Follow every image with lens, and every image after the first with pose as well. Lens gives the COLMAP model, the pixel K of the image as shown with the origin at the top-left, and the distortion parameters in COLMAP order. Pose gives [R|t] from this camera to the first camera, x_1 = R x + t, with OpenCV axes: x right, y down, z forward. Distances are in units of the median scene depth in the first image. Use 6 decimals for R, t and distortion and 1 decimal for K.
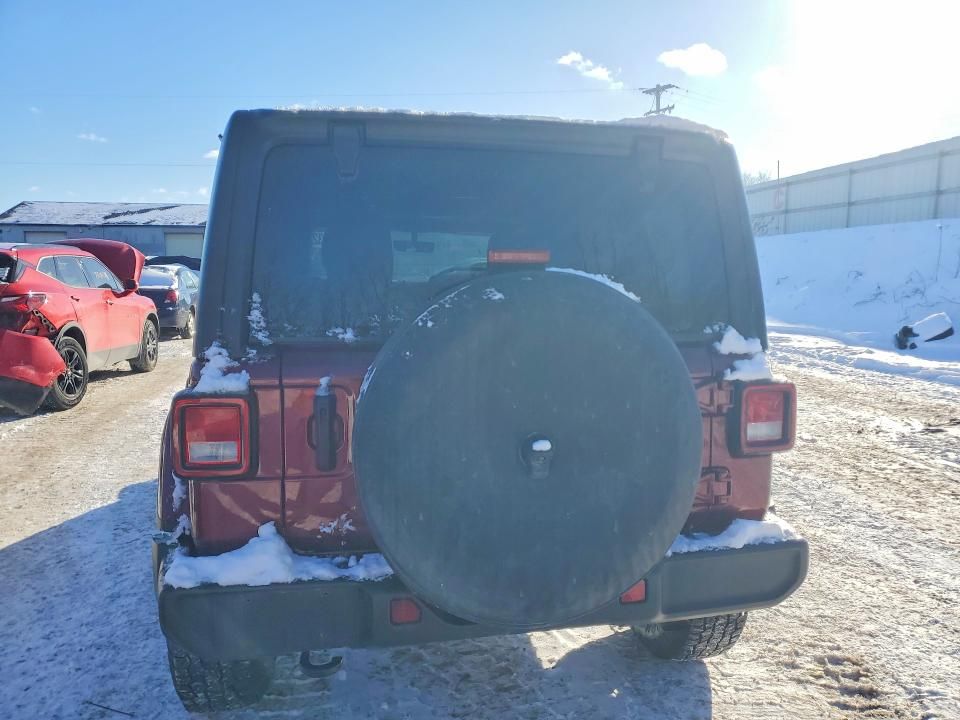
lens RADIAL K [[728.8, 0, 506.9], [0, 728.8, 358.4], [0, 0, 1]] dist [0.006127, 0.000714]
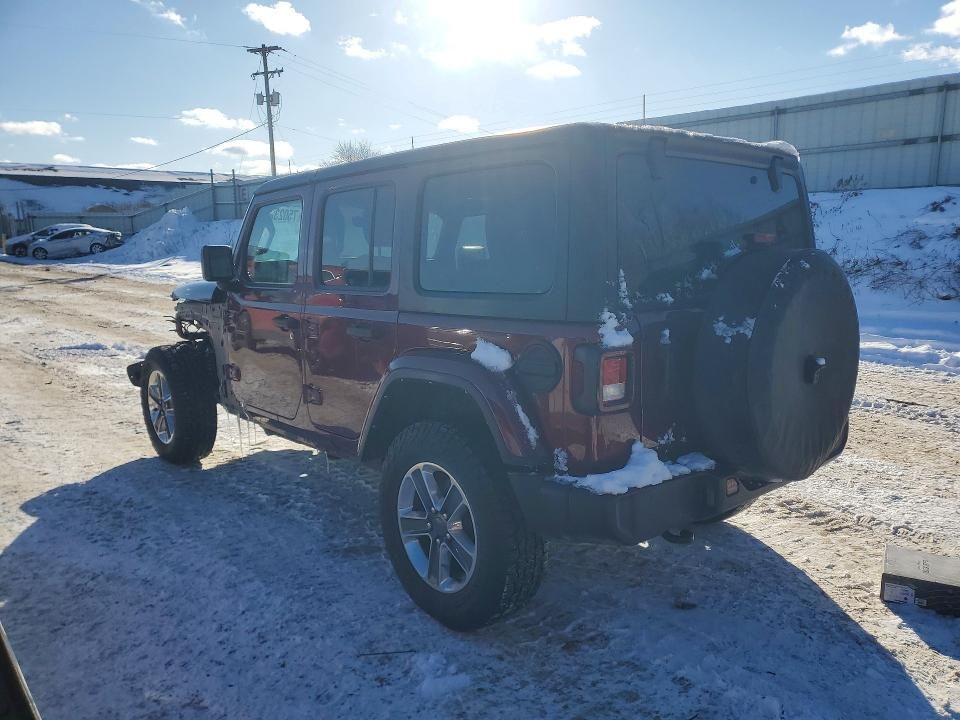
lens RADIAL K [[744.8, 0, 480.0], [0, 744.8, 360.0], [0, 0, 1]] dist [-0.027949, 0.000218]
pose [[0.877976, -0.091431, 0.469893, -0.799913], [0.071021, 0.995606, 0.061022, -0.017864], [-0.473408, -0.020203, 0.880612, -0.037875]]
